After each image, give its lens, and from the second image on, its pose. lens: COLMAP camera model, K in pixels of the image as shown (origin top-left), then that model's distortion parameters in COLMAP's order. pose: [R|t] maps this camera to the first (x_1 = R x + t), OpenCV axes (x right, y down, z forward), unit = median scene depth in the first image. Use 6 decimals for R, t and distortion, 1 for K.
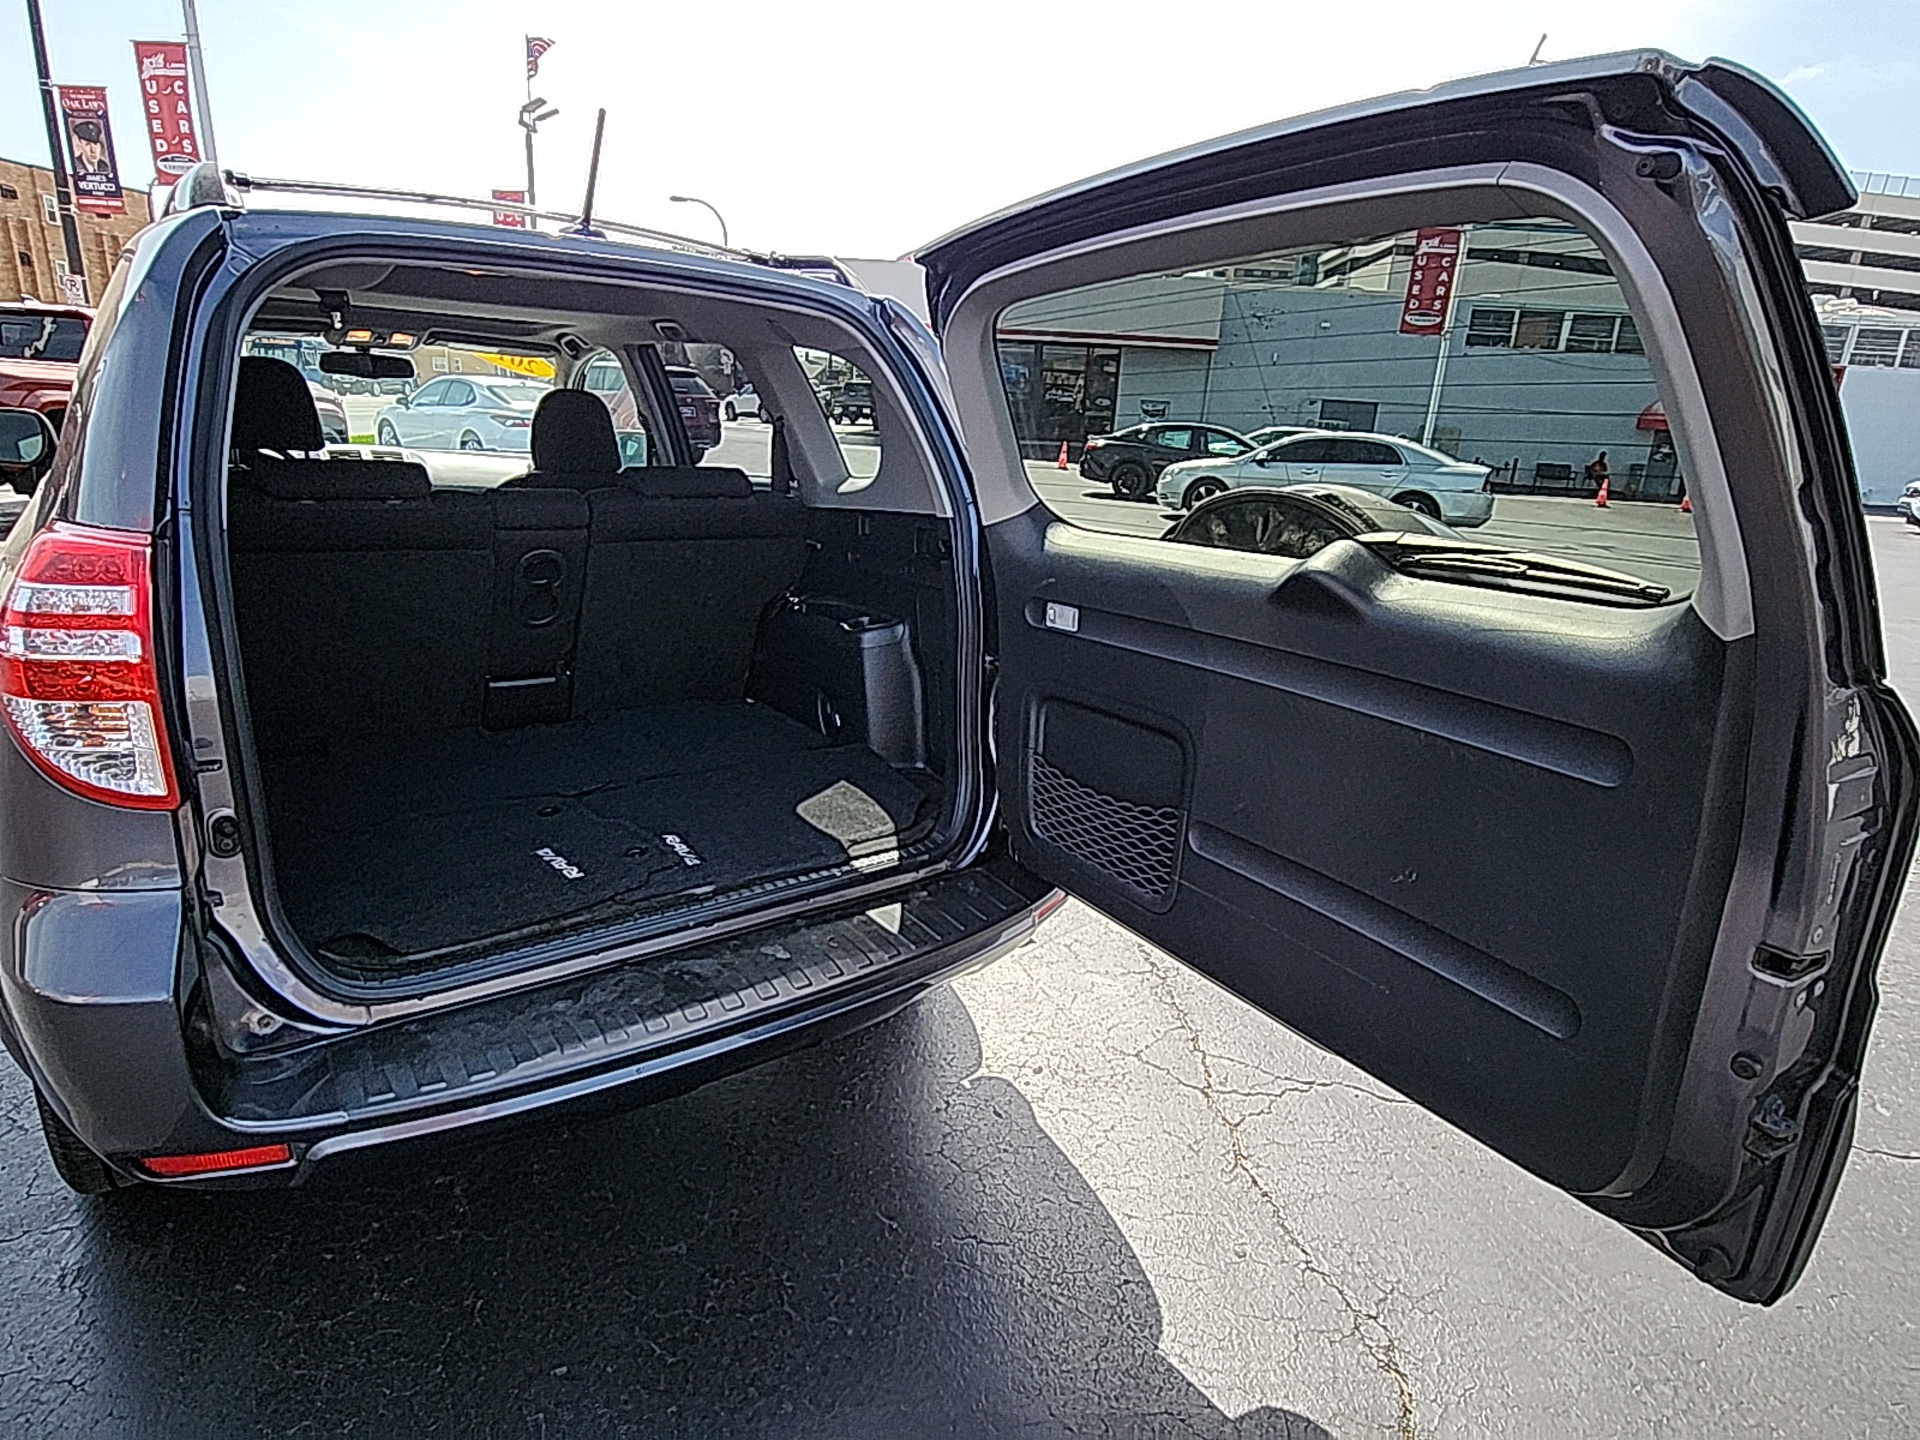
lens RADIAL K [[1049.3, 0, 968.3], [0, 1049.3, 732.5], [0, 0, 1]] dist [0.011768, -0.007876]
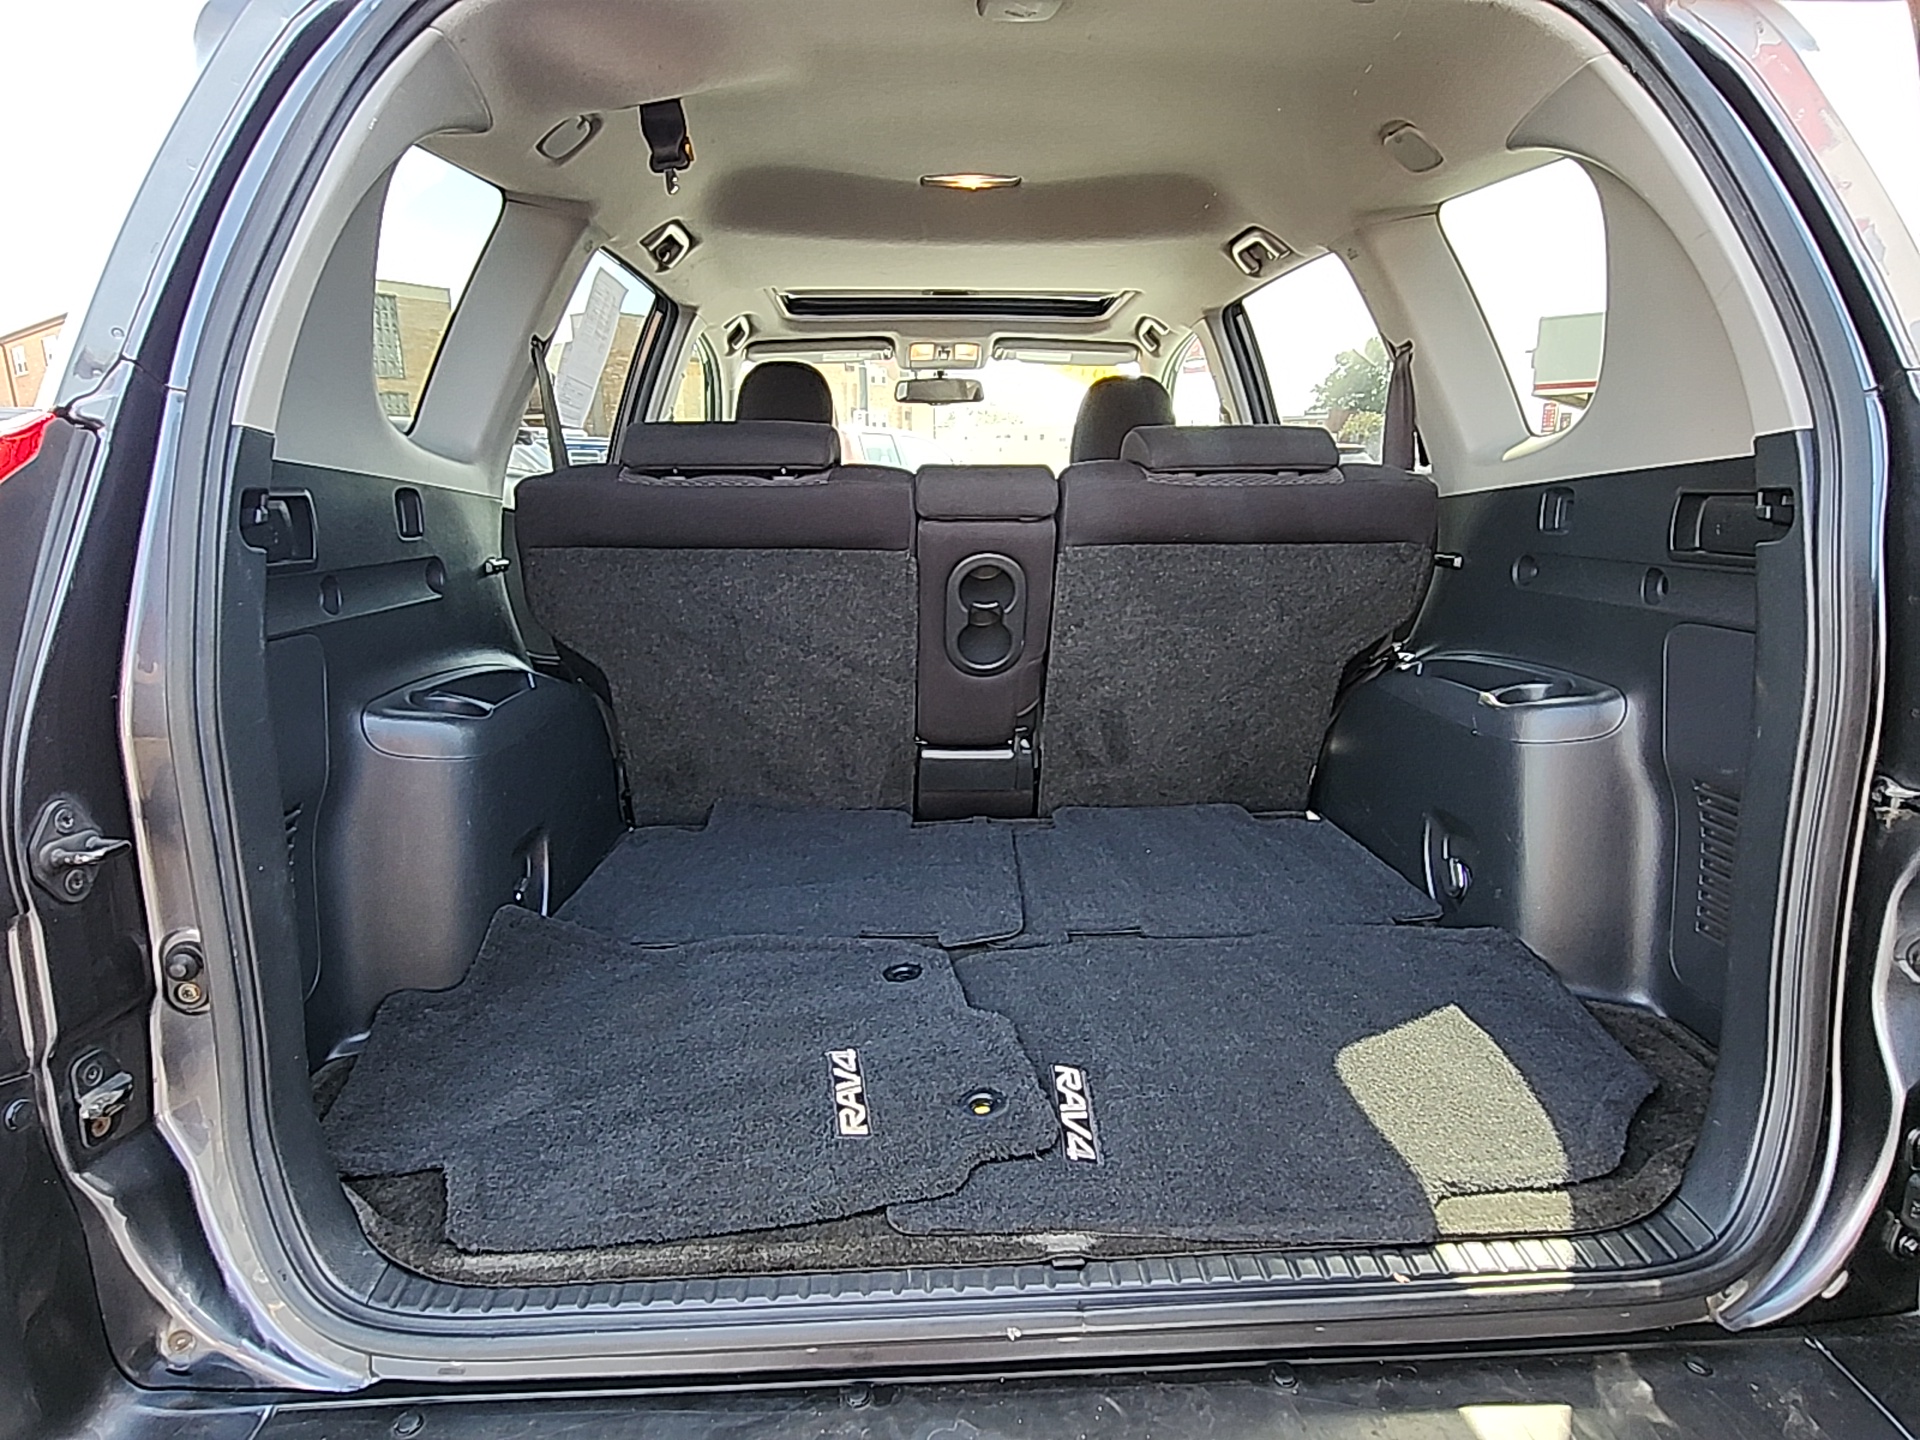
lens RADIAL K [[1049.3, 0, 968.3], [0, 1049.3, 732.5], [0, 0, 1]] dist [0.011768, -0.007876]
pose [[0.824593, 0.072561, -0.561054, -0.043382], [-0.119261, 0.991749, -0.047017, -0.033934], [0.553013, 0.105681, 0.826443, 0.493775]]
